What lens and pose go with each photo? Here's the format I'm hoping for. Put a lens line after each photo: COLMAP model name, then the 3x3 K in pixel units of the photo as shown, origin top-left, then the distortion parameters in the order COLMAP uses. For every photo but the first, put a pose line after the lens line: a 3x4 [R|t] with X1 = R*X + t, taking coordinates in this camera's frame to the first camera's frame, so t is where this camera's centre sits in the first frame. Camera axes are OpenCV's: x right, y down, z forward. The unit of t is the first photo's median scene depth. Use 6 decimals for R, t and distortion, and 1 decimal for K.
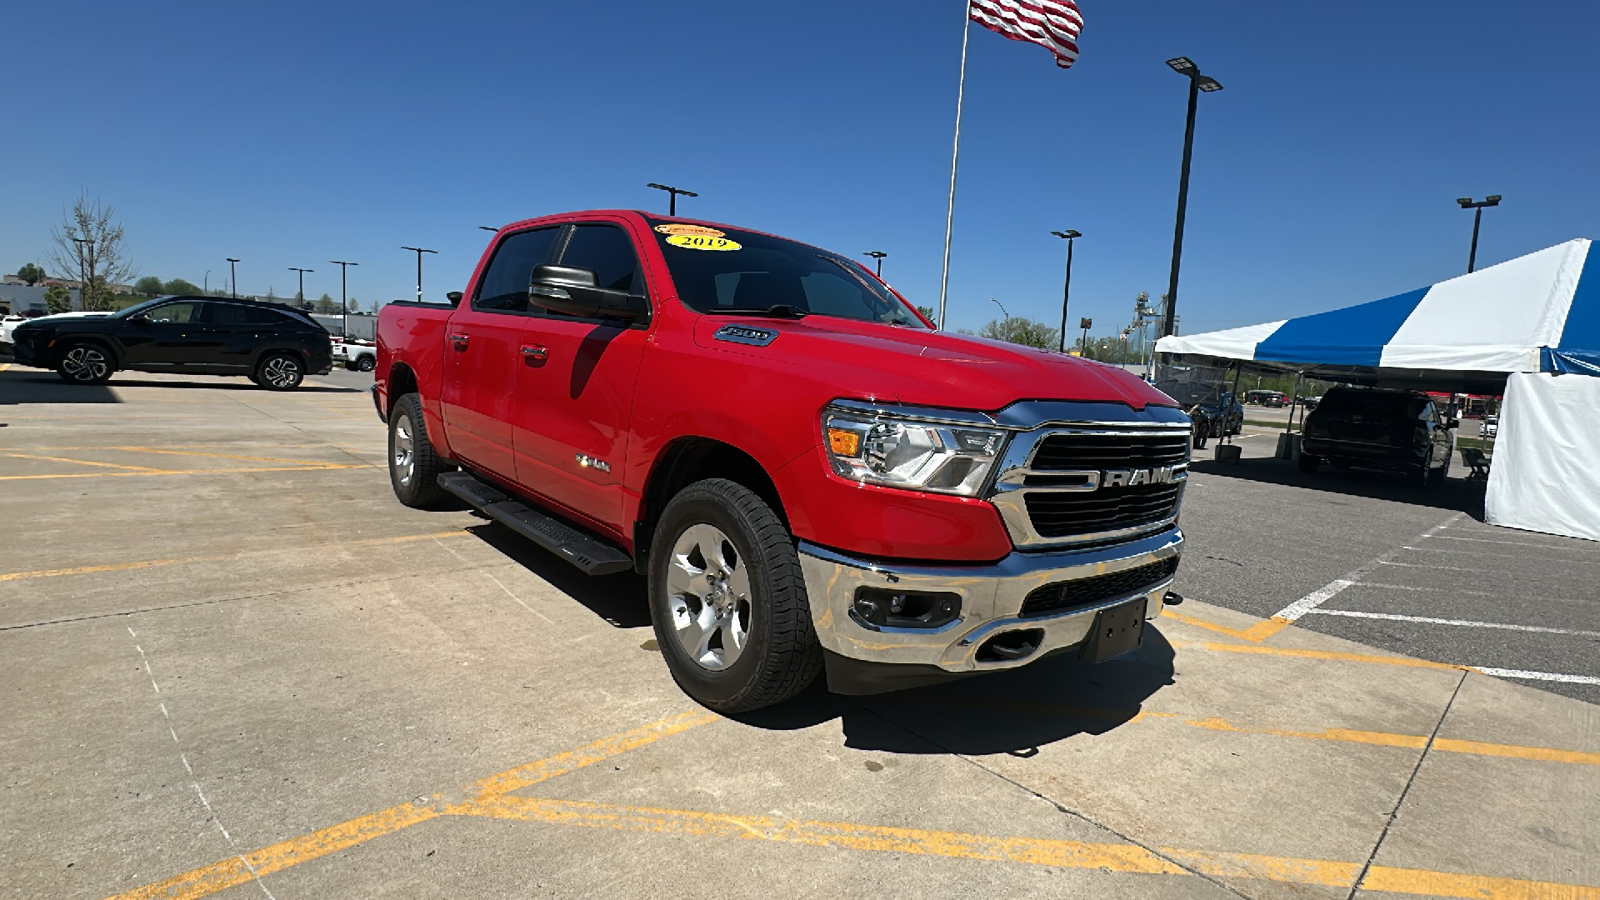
lens RADIAL K [[772.2, 0, 800.0], [0, 772.2, 450.0], [0, 0, 1]] dist [0.000390, -0.000644]
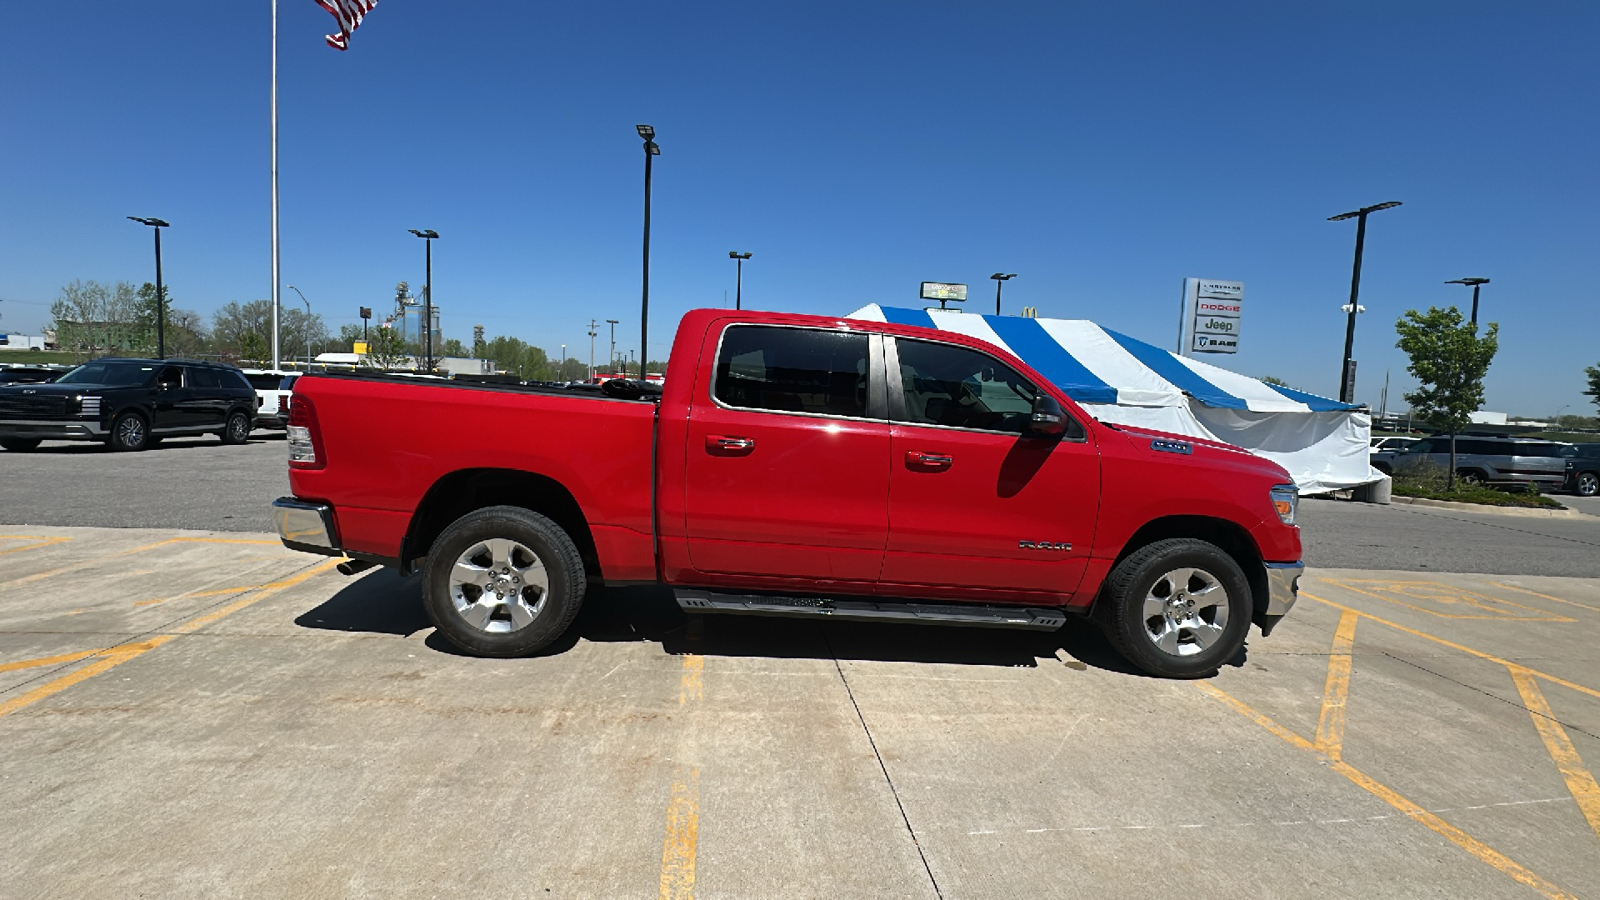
lens RADIAL K [[724.7, 0, 800.0], [0, 724.7, 450.0], [0, 0, 1]] dist [-0.003208, 0.000204]
pose [[0.610785, -0.098258, 0.785676, -1.808620], [0.079950, 0.994852, 0.062265, -0.313251], [-0.787750, 0.024784, 0.615496, 0.709168]]
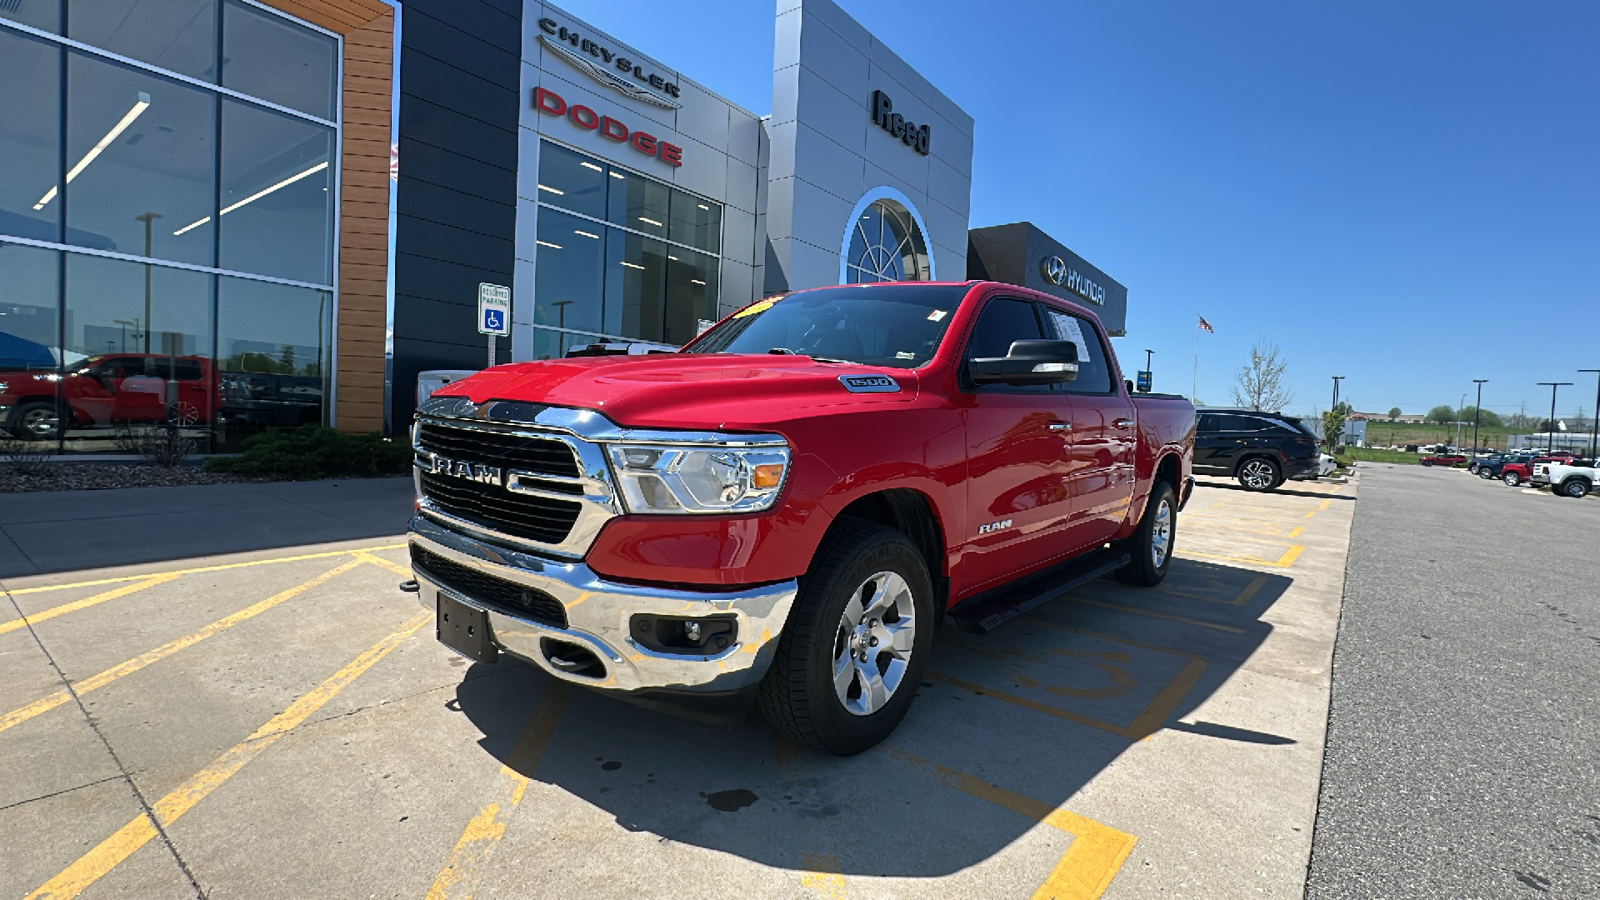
lens RADIAL K [[732.6, 0, 800.0], [0, 732.6, 450.0], [0, 0, 1]] dist [-0.002416, 0.001109]
pose [[0.142754, -0.012124, -0.989684, 1.396123], [-0.149942, 0.988119, -0.033733, -0.023345], [0.978335, 0.153210, 0.139240, 1.250489]]
